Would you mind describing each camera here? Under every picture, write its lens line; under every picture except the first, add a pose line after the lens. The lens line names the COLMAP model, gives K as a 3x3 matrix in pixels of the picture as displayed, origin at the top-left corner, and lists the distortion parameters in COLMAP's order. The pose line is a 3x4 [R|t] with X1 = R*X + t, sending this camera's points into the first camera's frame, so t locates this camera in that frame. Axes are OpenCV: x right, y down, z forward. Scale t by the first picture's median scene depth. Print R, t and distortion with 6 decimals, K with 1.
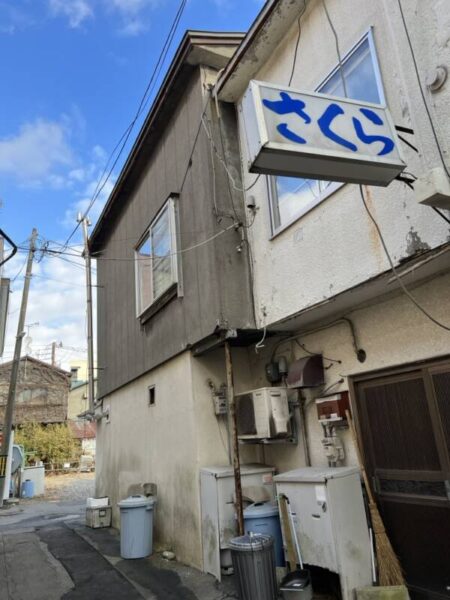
lens RADIAL K [[451.6, 0, 225.3], [0, 451.6, 299.2], [0, 0, 1]] dist [0.004402, 0.000972]
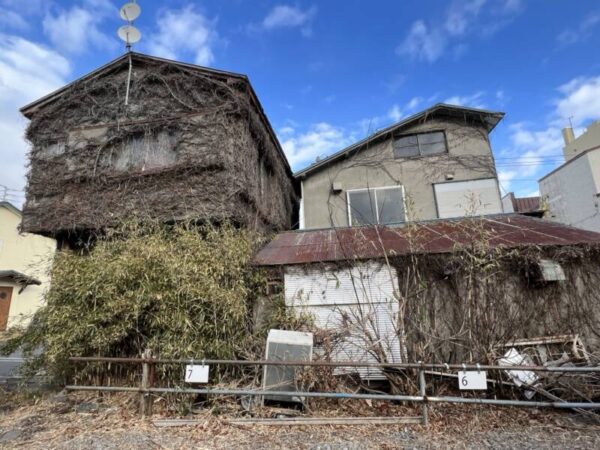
lens RADIAL K [[309.7, 0, 297.6], [0, 309.7, 224.0], [0, 0, 1]] dist [-0.001506, -0.000085]
pose [[0.814162, -0.103628, -0.571315, -0.198017], [0.152424, 0.987581, 0.038082, 0.276948], [0.560274, -0.118087, 0.819847, 0.855343]]
